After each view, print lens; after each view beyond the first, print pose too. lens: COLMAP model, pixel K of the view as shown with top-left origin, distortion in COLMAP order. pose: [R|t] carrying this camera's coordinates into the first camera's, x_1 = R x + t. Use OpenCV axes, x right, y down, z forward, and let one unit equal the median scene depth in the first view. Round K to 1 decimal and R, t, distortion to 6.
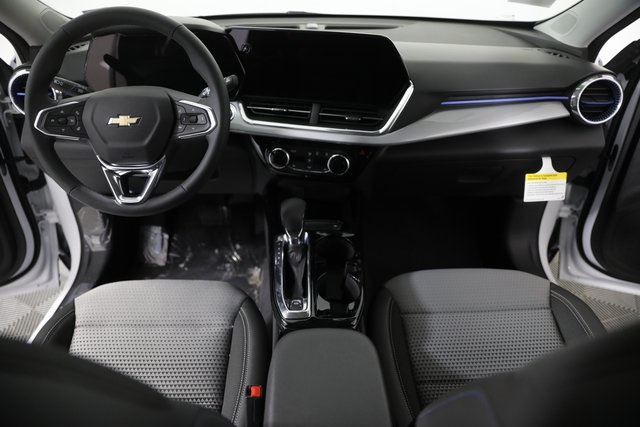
lens RADIAL K [[434.4, 0, 320.0], [0, 434.4, 213.5], [0, 0, 1]] dist [-0.112699, 0.084602]
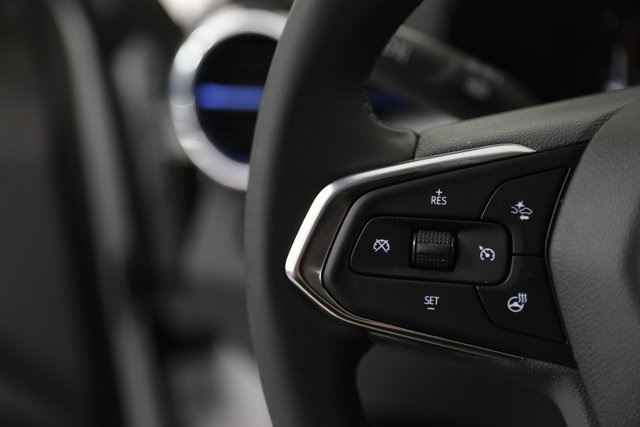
lens RADIAL K [[868.9, 0, 320.0], [0, 868.9, 213.5], [0, 0, 1]] dist [0.001387, 0.002799]
pose [[0.903061, 0.069179, -0.423904, -0.487500], [-0.134632, 0.982797, -0.126426, -0.177715], [0.407866, 0.171242, 0.896840, 0.634587]]
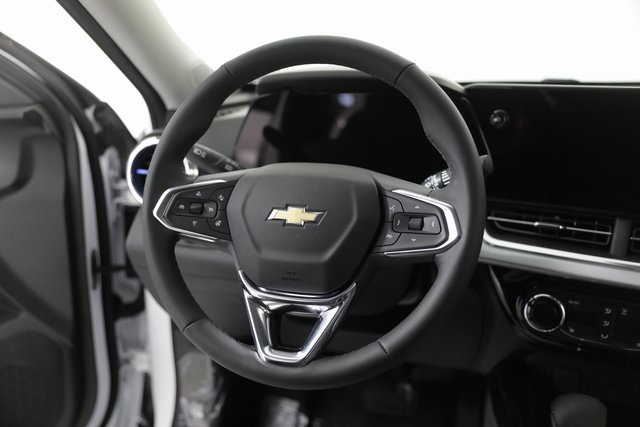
lens RADIAL K [[621.6, 0, 320.0], [0, 621.6, 213.5], [0, 0, 1]] dist [-0.015036, -0.004386]
pose [[0.949935, 0.062214, -0.306190, -0.163309], [-0.144725, 0.956121, -0.254728, -0.010950], [0.276907, 0.286289, 0.917258, 0.222913]]
